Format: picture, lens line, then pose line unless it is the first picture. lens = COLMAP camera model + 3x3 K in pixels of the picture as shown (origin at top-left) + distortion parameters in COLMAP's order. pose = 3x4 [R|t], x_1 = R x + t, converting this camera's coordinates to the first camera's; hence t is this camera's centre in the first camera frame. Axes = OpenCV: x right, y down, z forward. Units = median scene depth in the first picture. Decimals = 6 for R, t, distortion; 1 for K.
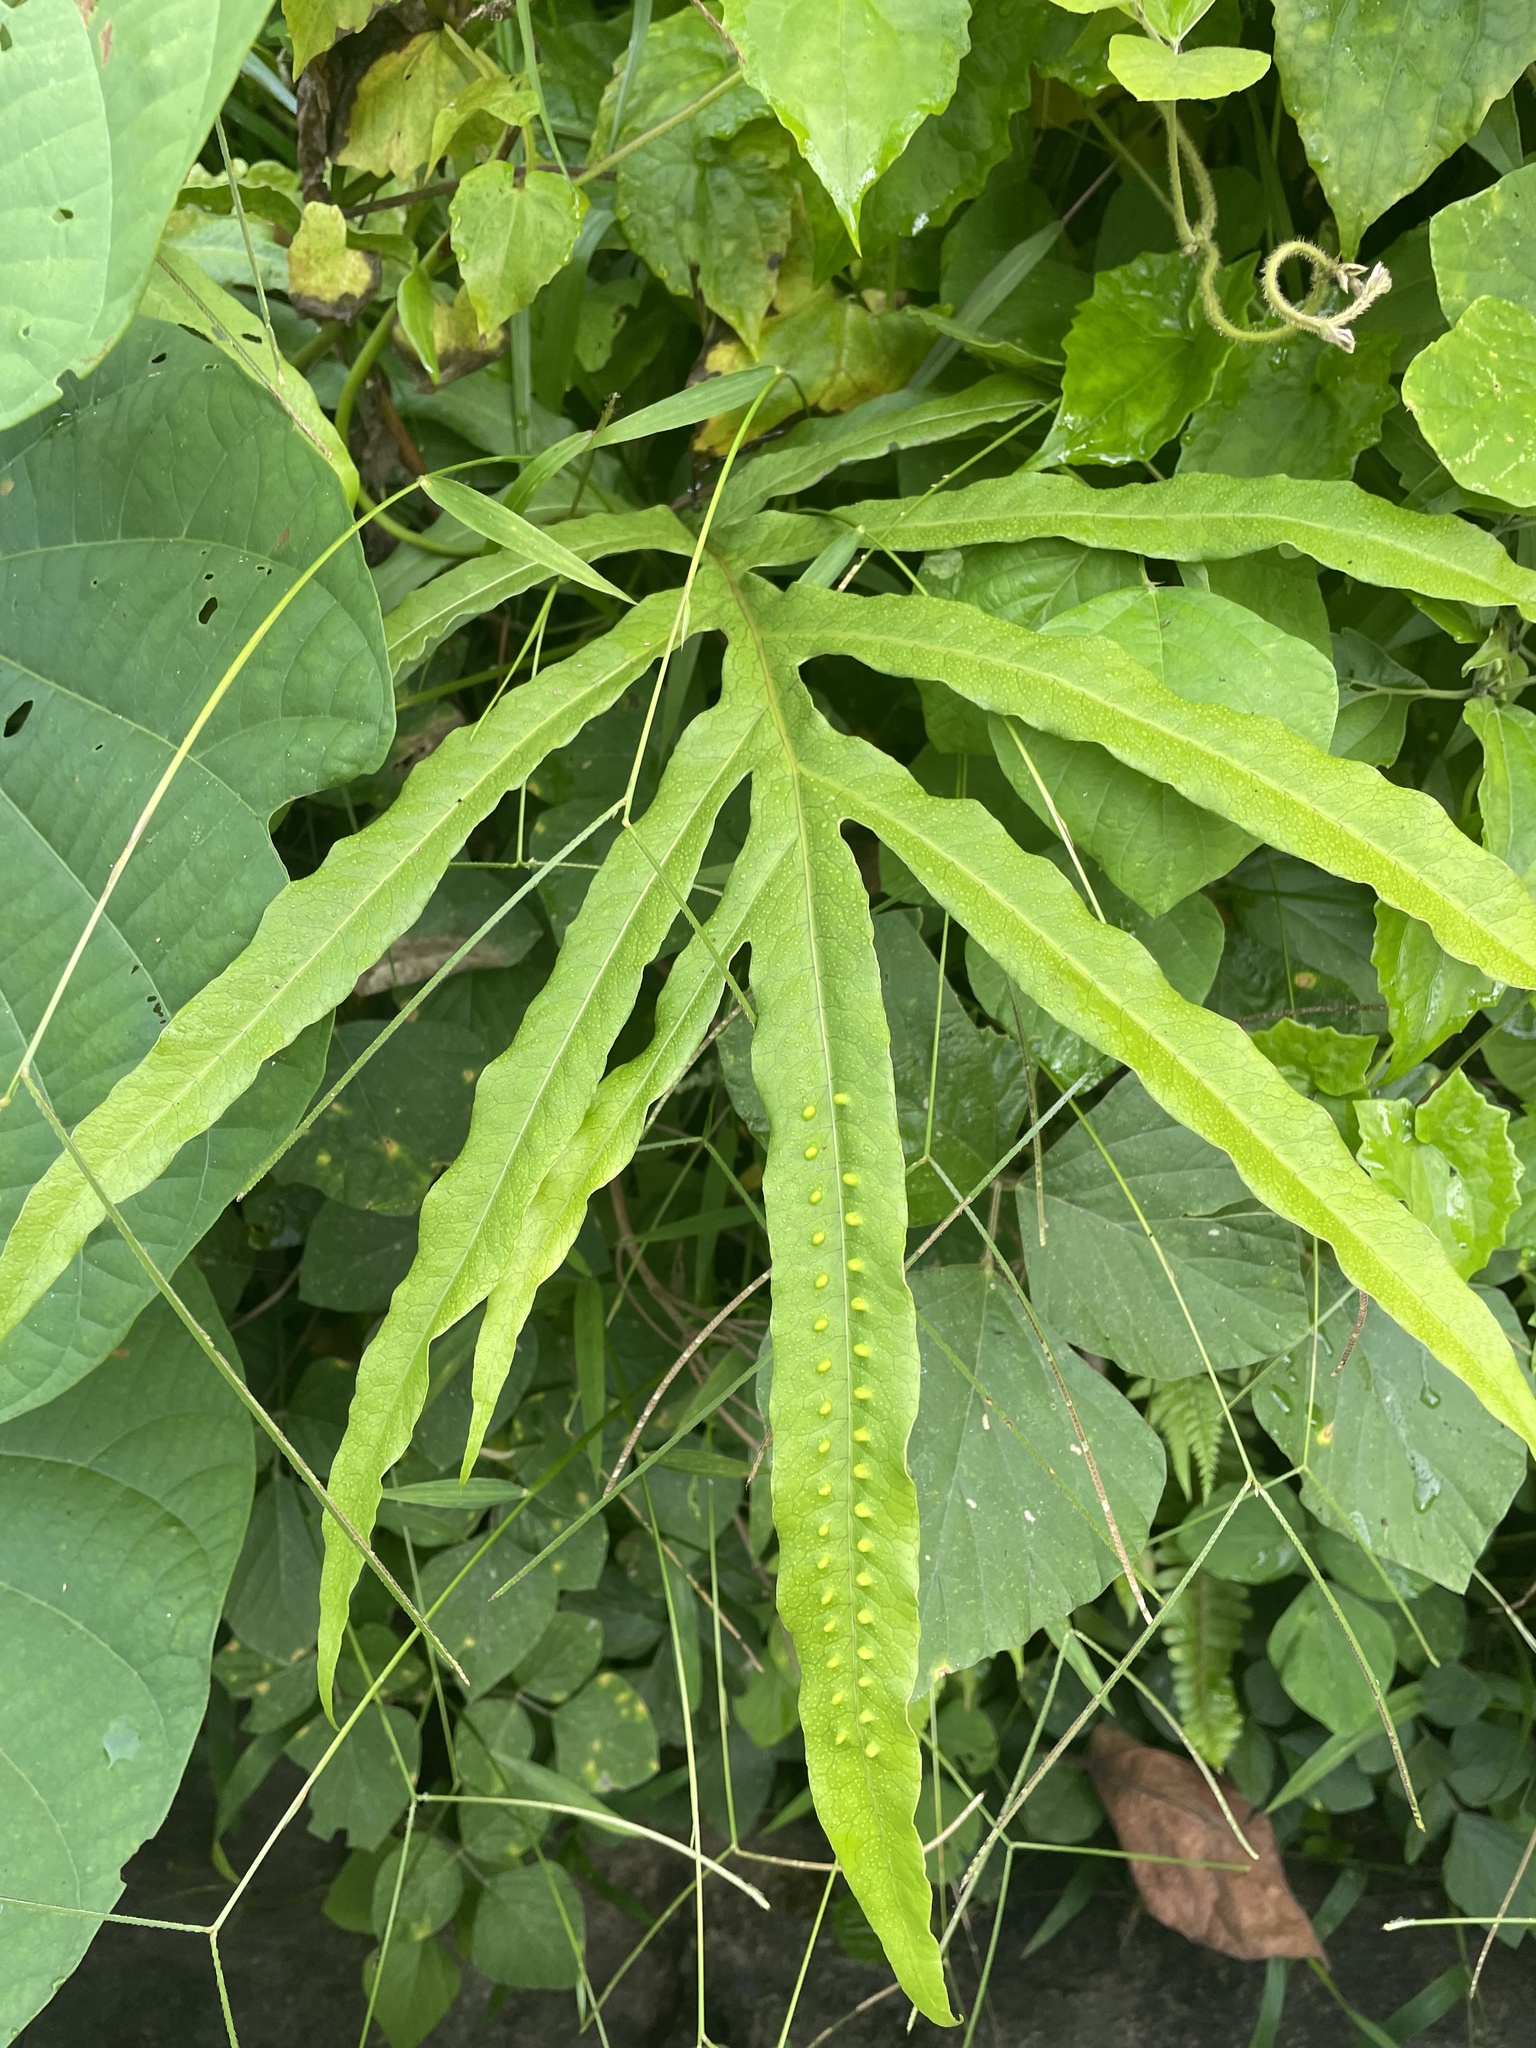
lens RADIAL K [[1523.2, 0, 781.1], [0, 1523.2, 1014.6], [0, 0, 1]] dist [0.075186, -0.115151]
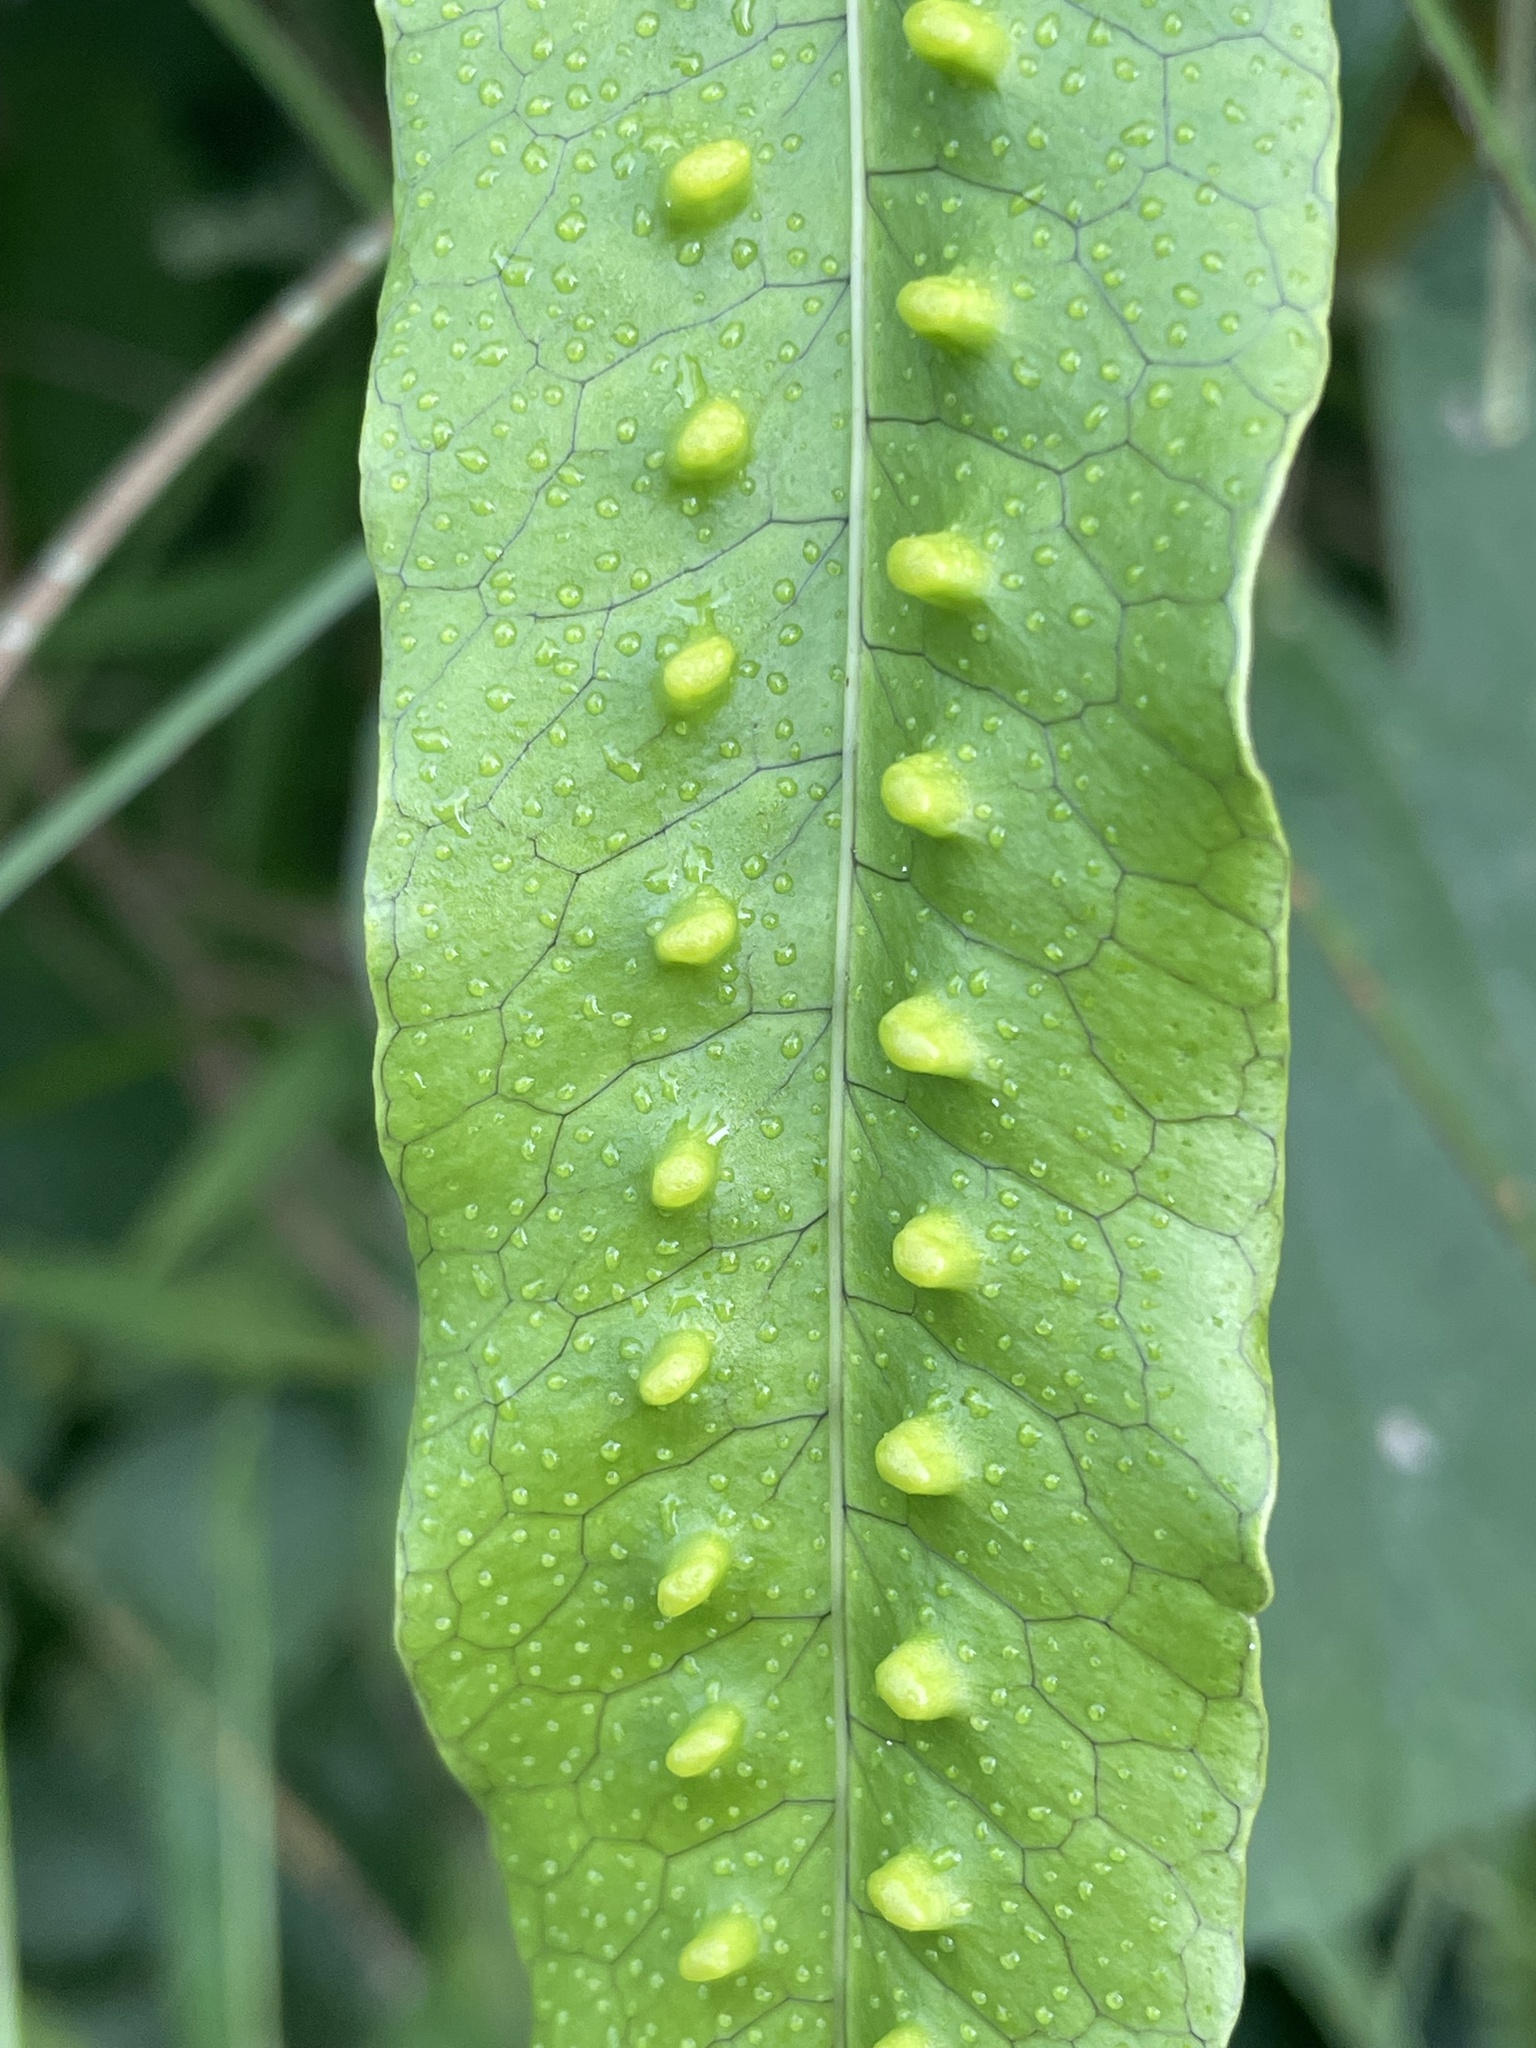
lens RADIAL K [[3072.7, 0, 768.0], [0, 3072.7, 1024.0], [0, 0, 1]] dist [0.068288, -0.006960]
pose [[0.997208, 0.017851, 0.072510, 0.009112], [-0.025188, 0.994509, 0.101574, 0.203308], [-0.070299, -0.103116, 0.992182, 0.479449]]
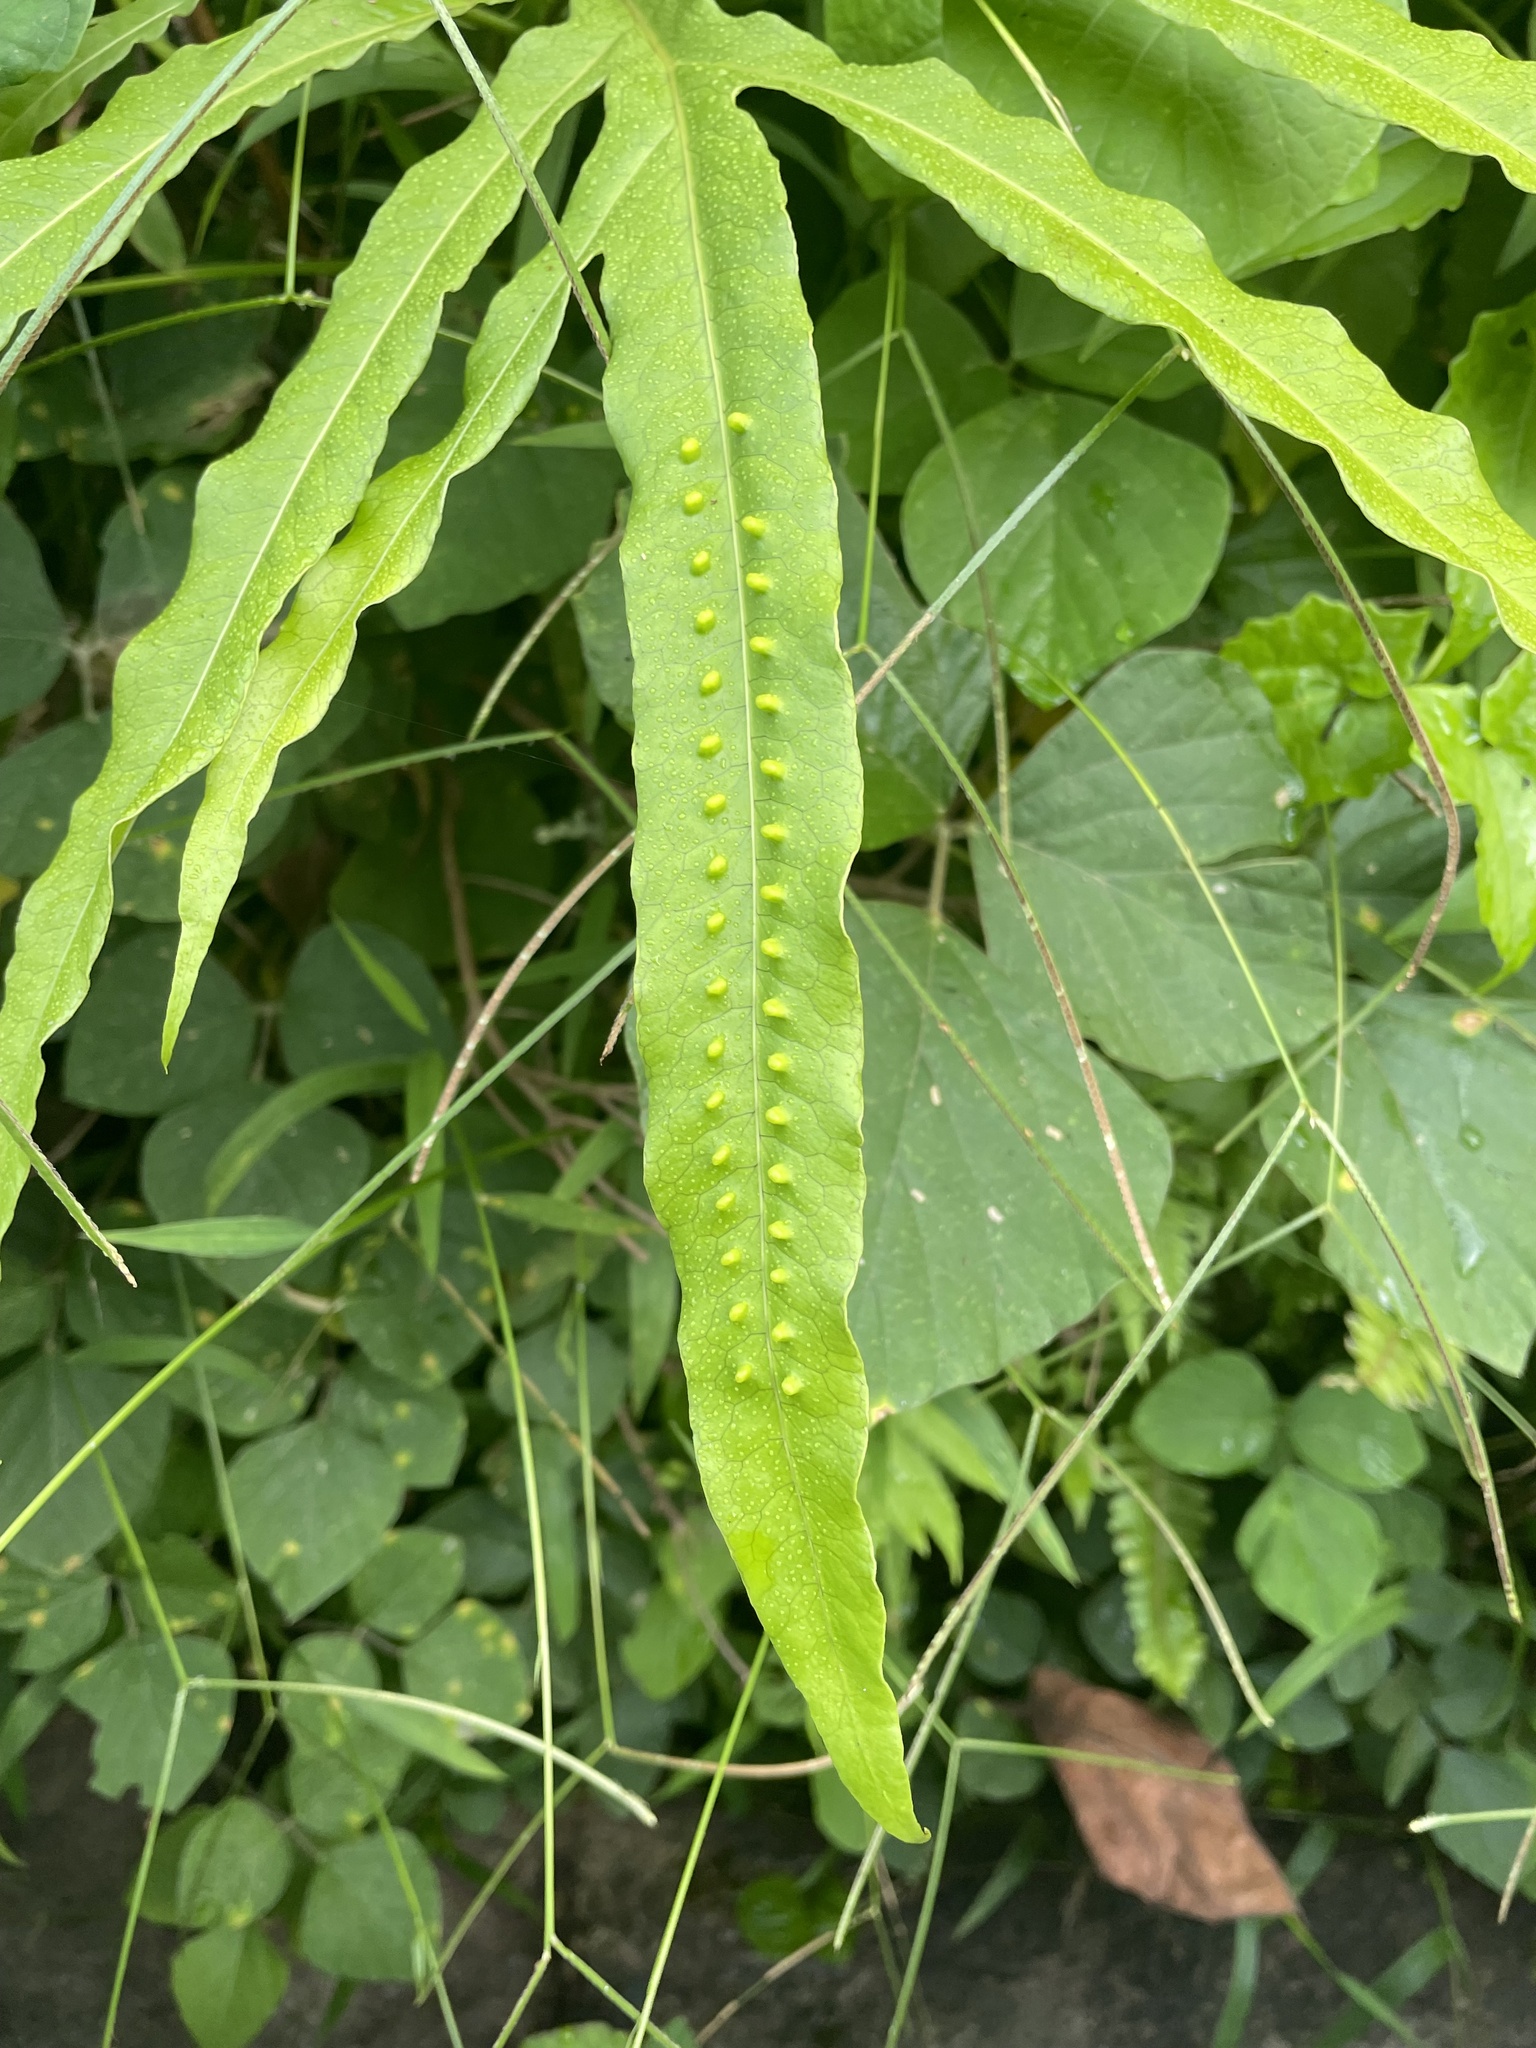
lens RADIAL K [[1523.2, 0, 781.1], [0, 1523.2, 1014.6], [0, 0, 1]] dist [0.075186, -0.115151]
pose [[0.997931, -0.004781, 0.064119, 0.010201], [0.006686, 0.999542, -0.029527, 0.241953], [-0.063949, 0.029895, 0.997505, 0.253815]]
